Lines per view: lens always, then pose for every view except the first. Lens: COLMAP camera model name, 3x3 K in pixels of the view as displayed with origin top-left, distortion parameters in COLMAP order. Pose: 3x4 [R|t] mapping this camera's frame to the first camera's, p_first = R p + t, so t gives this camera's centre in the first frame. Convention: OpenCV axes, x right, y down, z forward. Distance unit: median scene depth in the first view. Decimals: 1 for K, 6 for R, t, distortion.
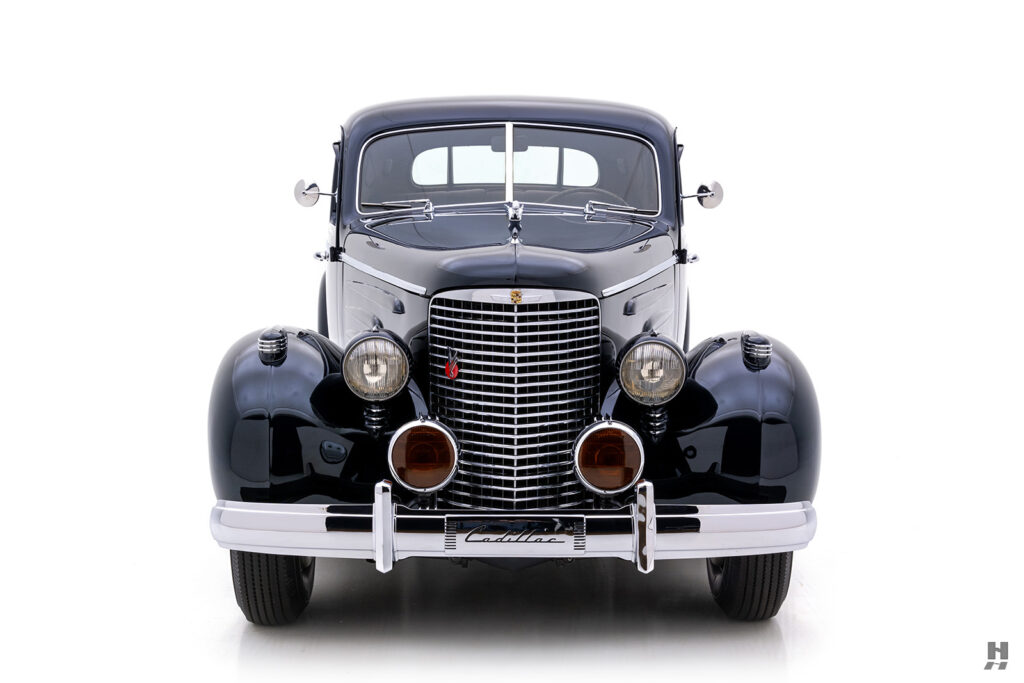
lens RADIAL K [[1541.5, 0, 512.0], [0, 1541.5, 341.5], [0, 0, 1]] dist [0.002272, -0.002396]
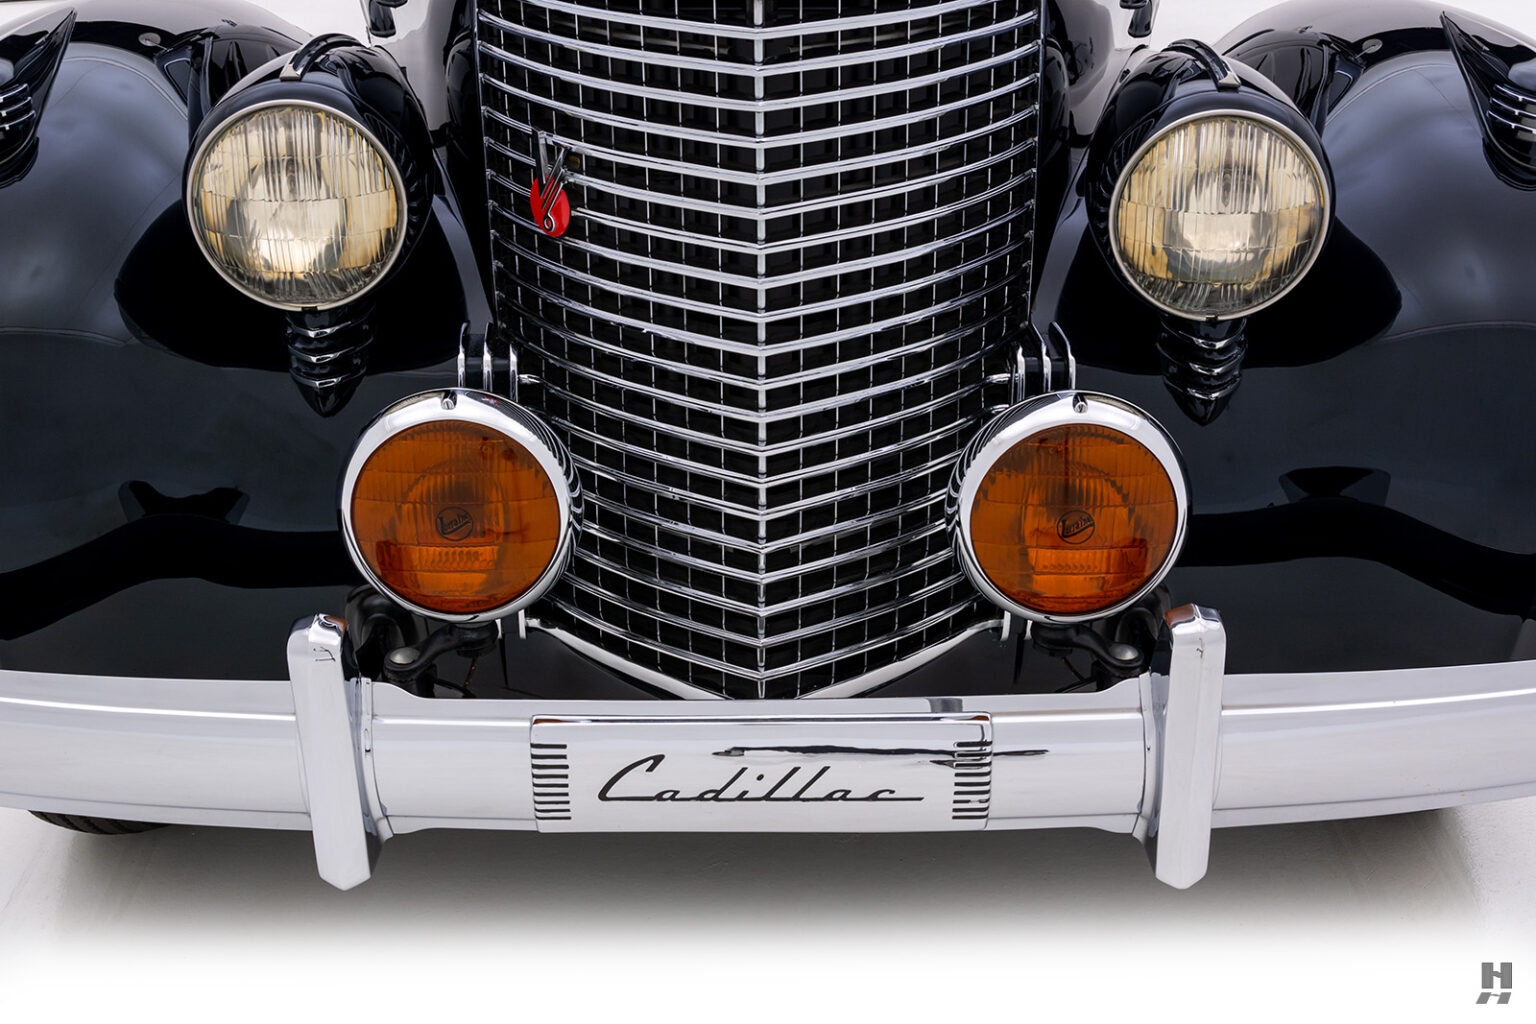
lens RADIAL K [[2001.2, 0, 768.0], [0, 2001.2, 512.0], [0, 0, 1]] dist [-0.003124, 0.028486]
pose [[0.999943, -0.004811, -0.009579, 0.007006], [0.007503, 0.952345, 0.304929, -0.044550], [0.007656, -0.304984, 0.952327, 0.615751]]
